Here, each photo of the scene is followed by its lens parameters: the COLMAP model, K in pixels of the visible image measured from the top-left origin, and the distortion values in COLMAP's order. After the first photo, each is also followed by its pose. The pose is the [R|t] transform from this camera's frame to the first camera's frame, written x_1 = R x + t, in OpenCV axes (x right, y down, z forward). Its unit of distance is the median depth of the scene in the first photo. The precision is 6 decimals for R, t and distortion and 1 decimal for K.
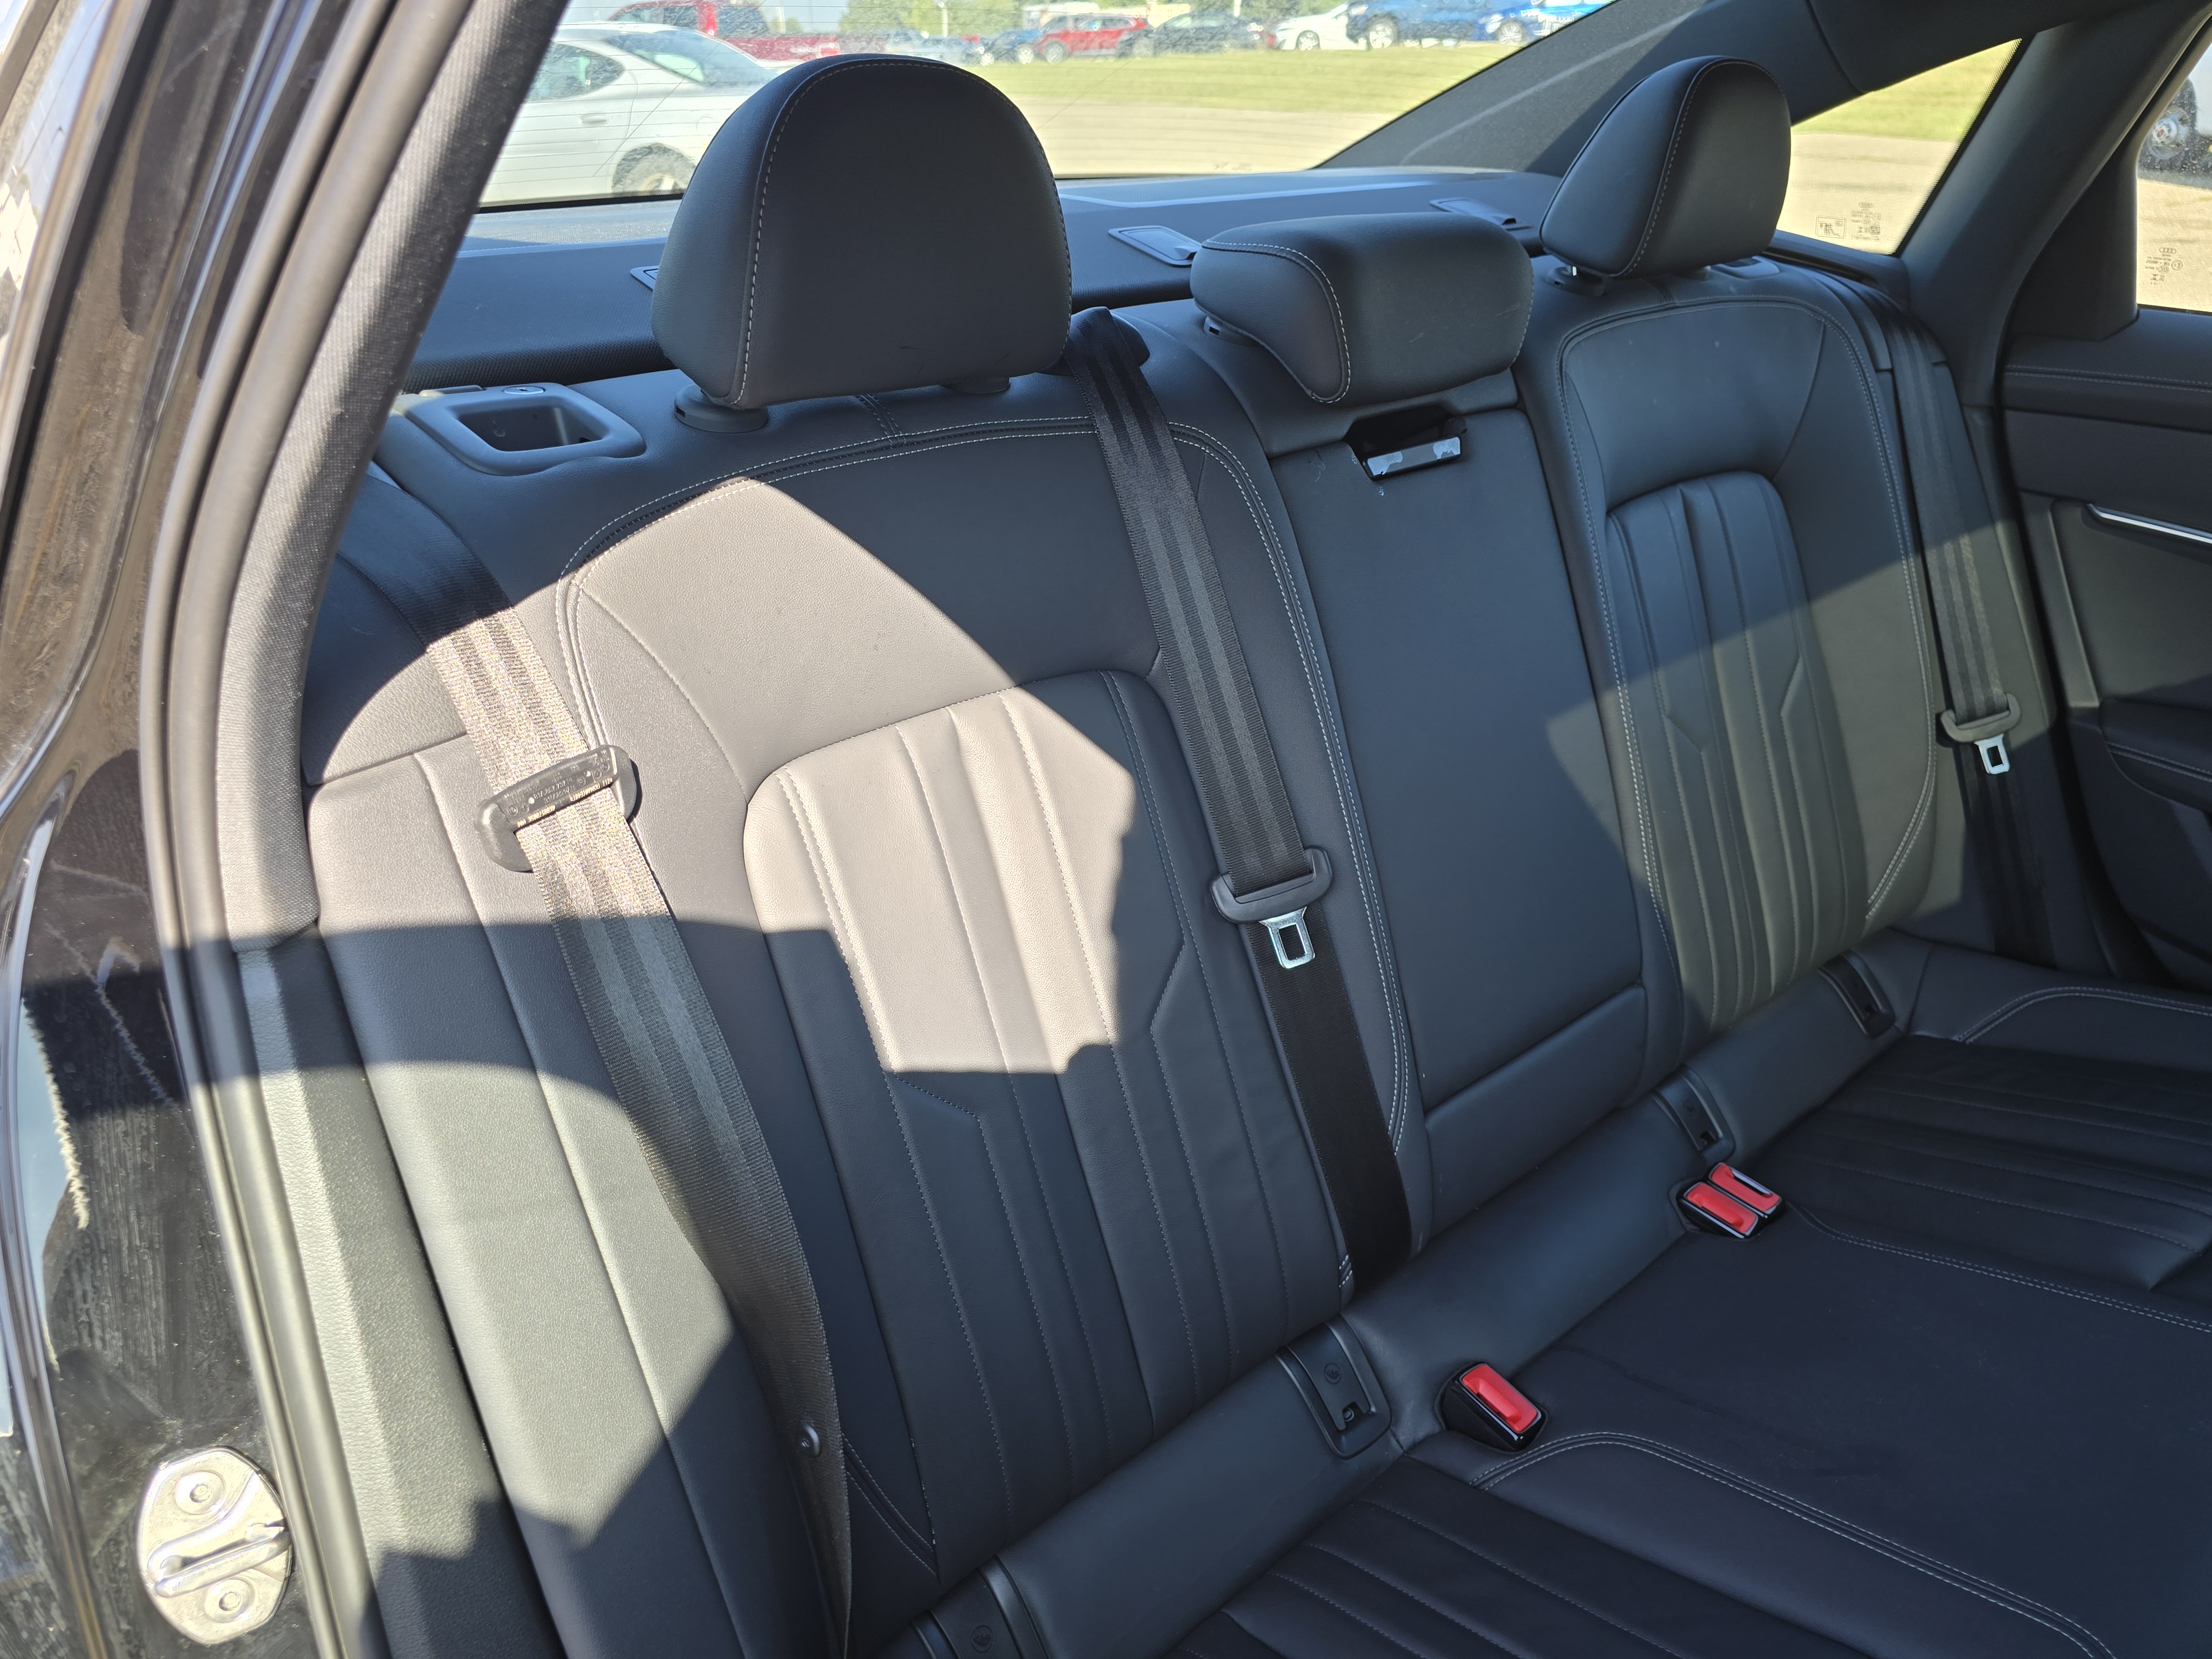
lens RADIAL K [[1496.4, 0, 1102.6], [0, 1496.4, 858.9], [0, 0, 1]] dist [0.086307, -0.100899]
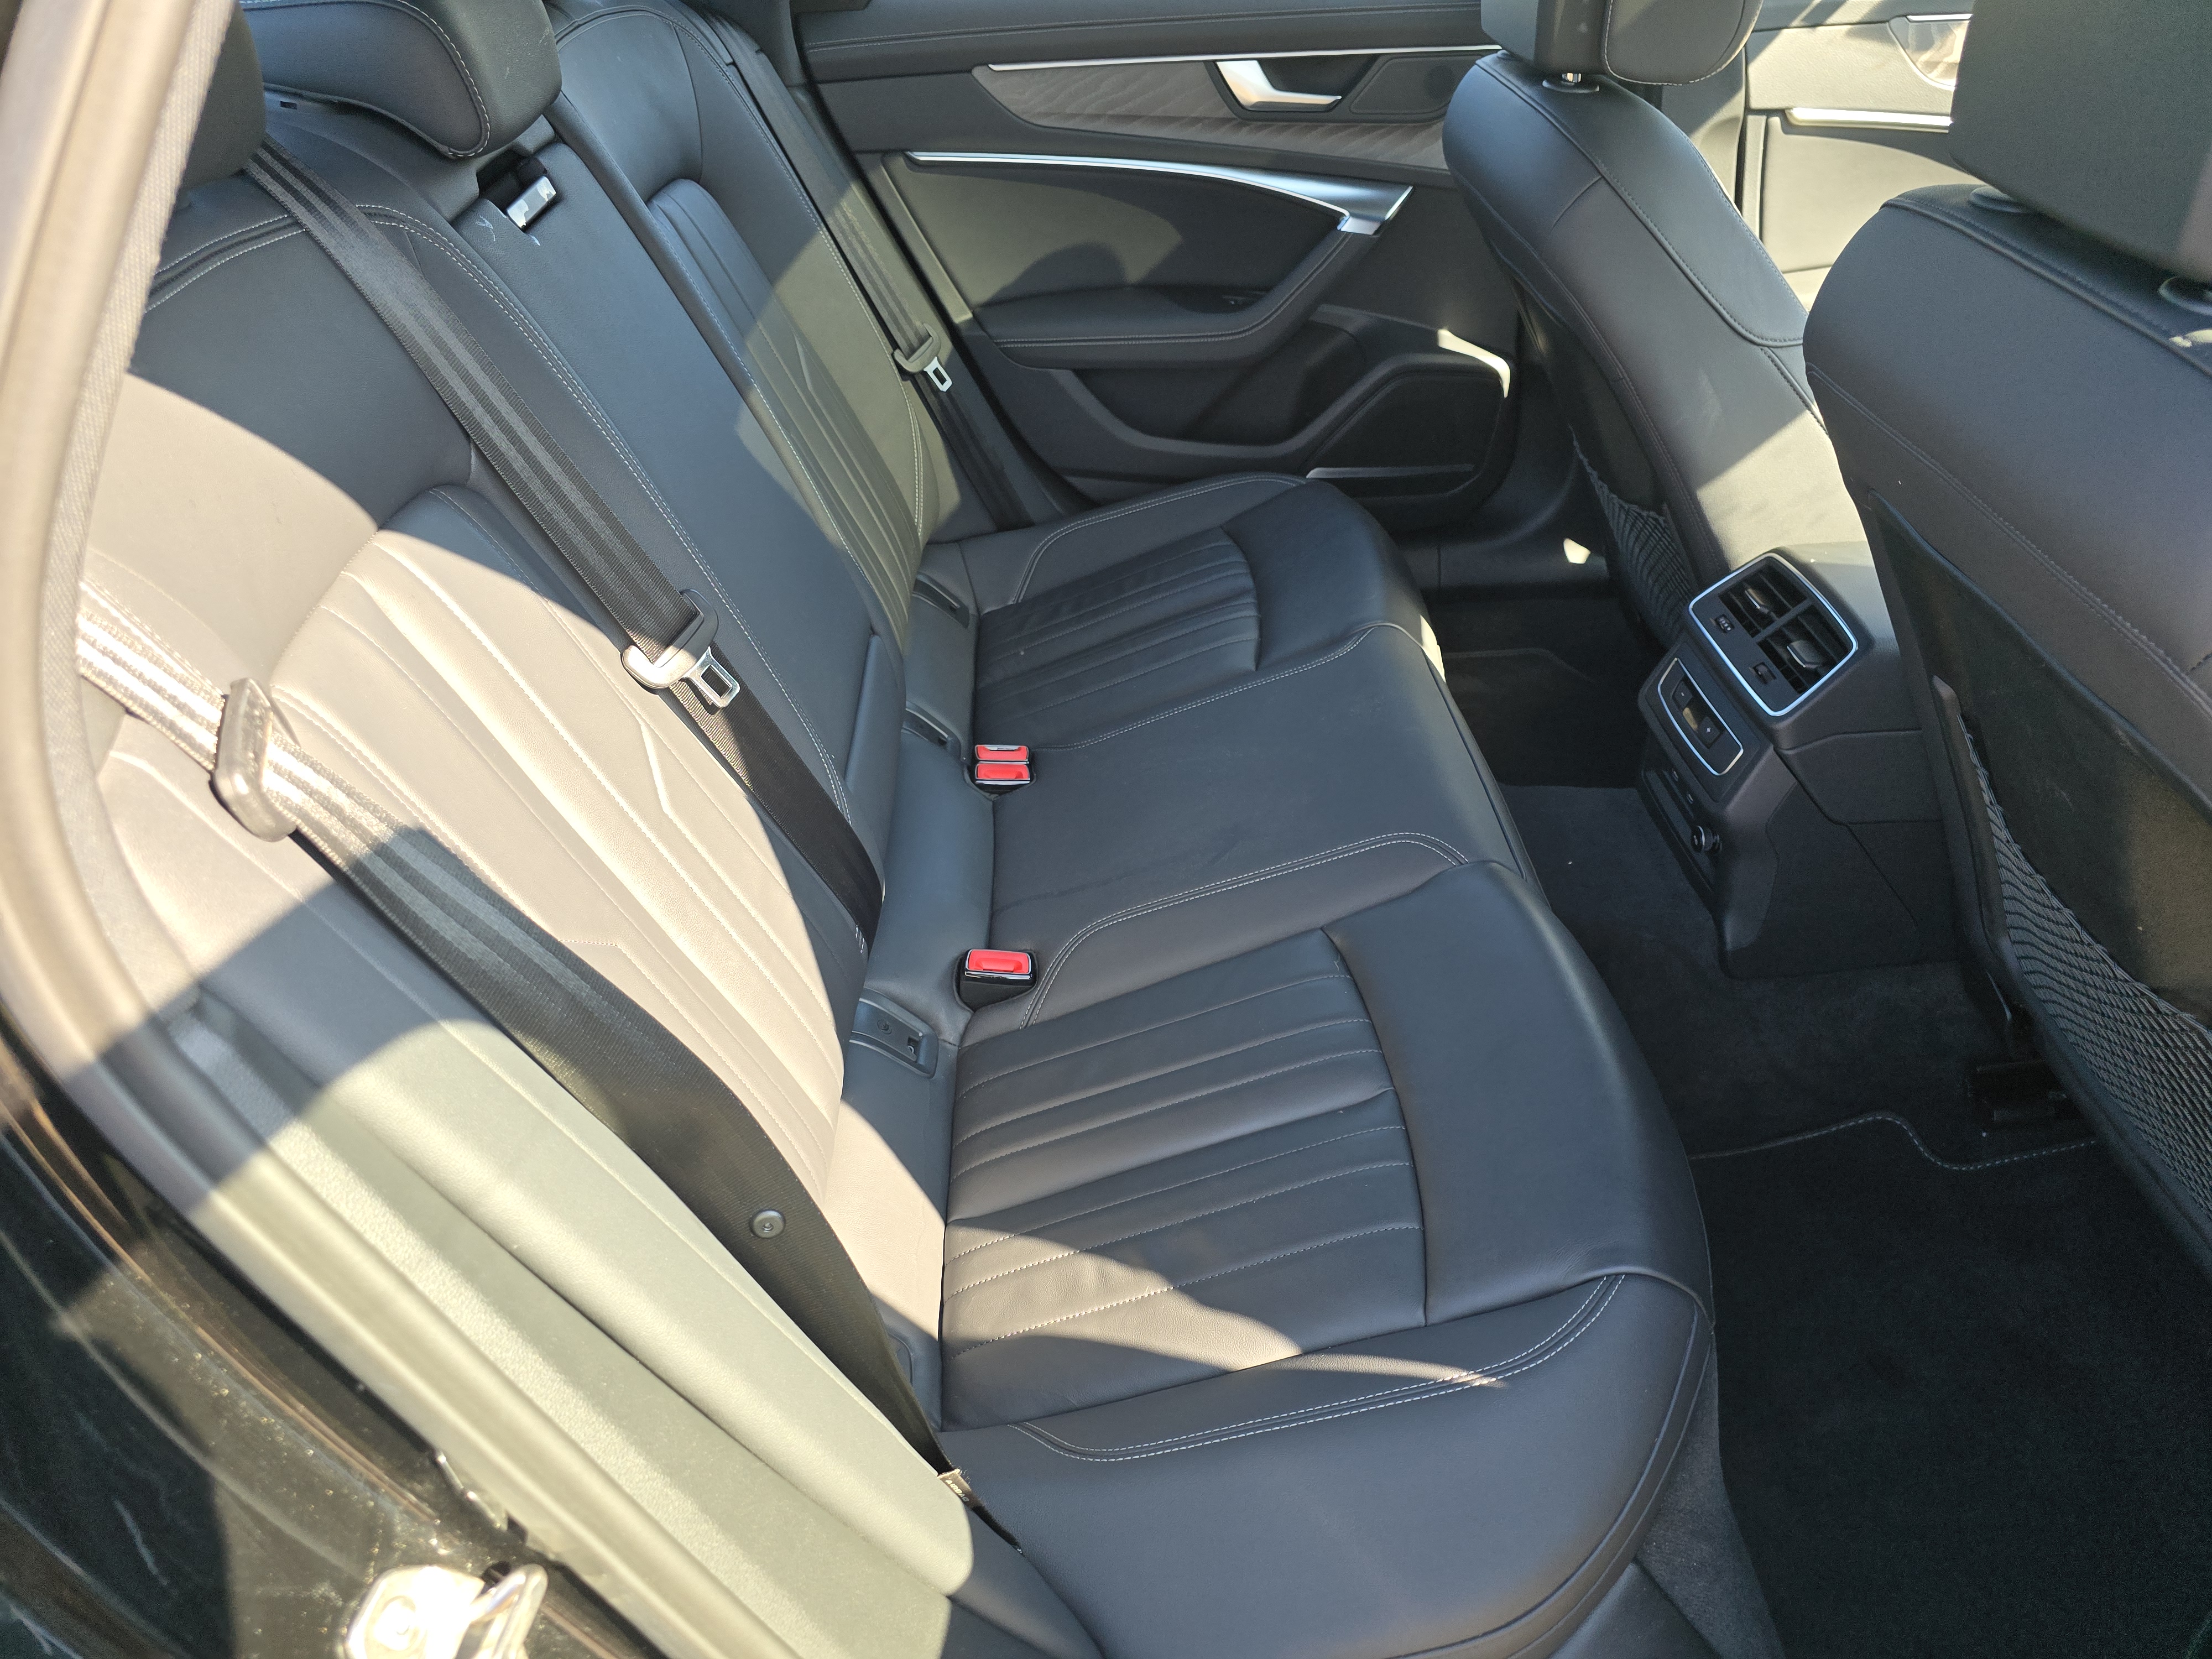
lens RADIAL K [[1496.4, 0, 1102.6], [0, 1496.4, 858.9], [0, 0, 1]] dist [0.086307, -0.100899]
pose [[0.627345, -0.482091, 0.611577, -0.274971], [0.397967, 0.873516, 0.280343, -0.016172], [-0.669373, 0.067516, 0.739852, 0.032633]]
